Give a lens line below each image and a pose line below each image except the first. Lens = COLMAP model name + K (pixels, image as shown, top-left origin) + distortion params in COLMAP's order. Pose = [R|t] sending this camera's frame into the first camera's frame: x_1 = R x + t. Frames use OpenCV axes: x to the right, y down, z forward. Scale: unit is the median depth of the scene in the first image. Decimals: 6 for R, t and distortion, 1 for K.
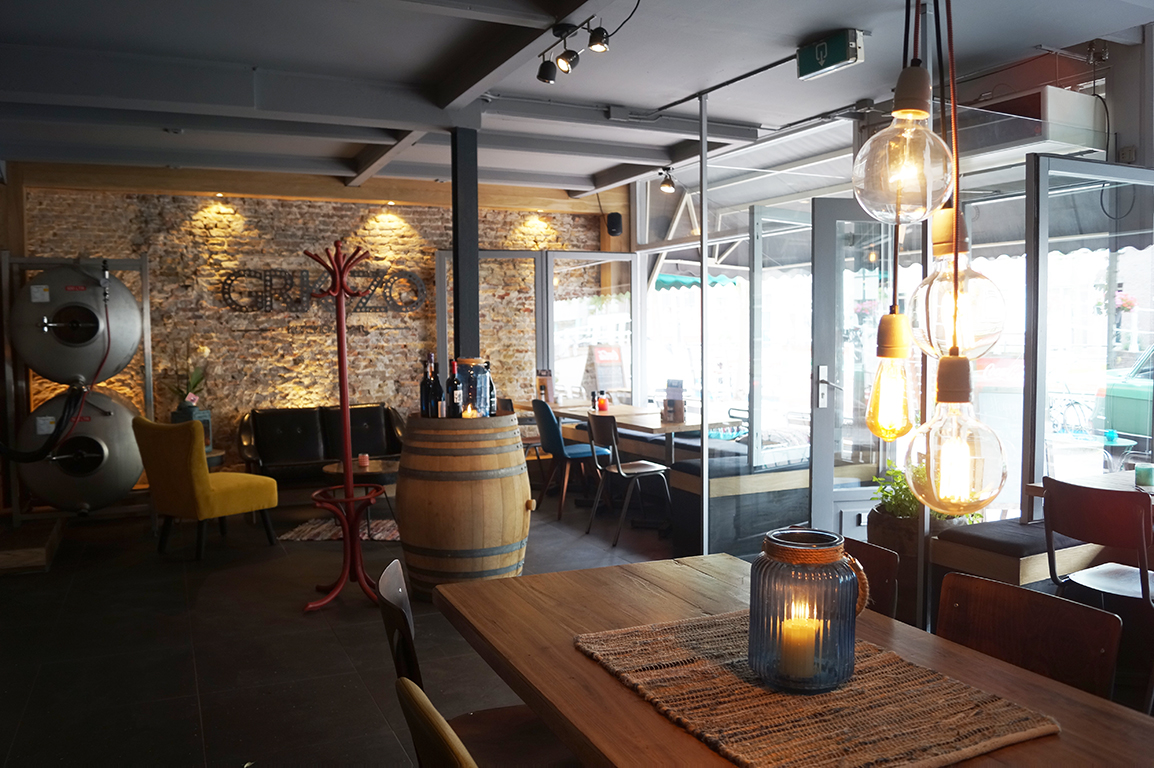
lens RADIAL K [[887.4, 0, 577.0], [0, 887.4, 384.0], [0, 0, 1]] dist [-0.062271, -0.008558]
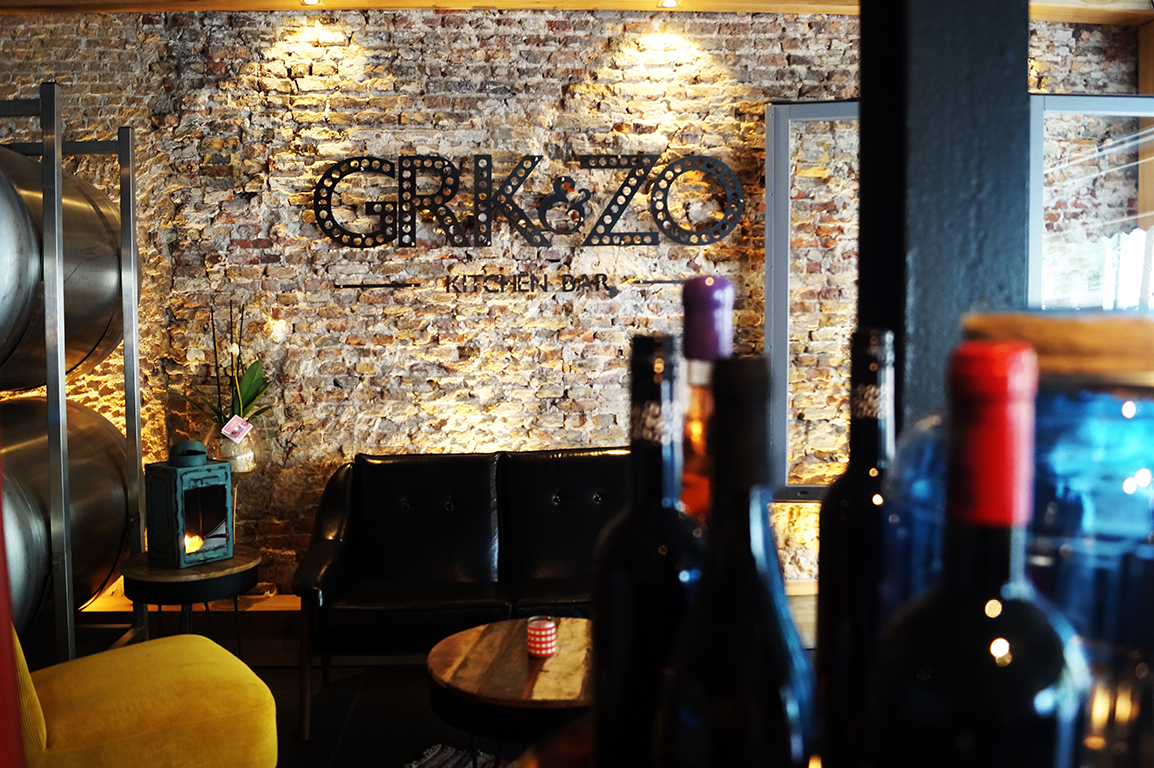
lens RADIAL K [[887.4, 0, 577.0], [0, 887.4, 384.0], [0, 0, 1]] dist [-0.062271, -0.008558]
pose [[0.943533, 0.036034, -0.329312, -0.105496], [-0.017908, 0.998161, 0.057911, -0.037165], [0.330794, -0.048743, 0.942443, 0.576649]]
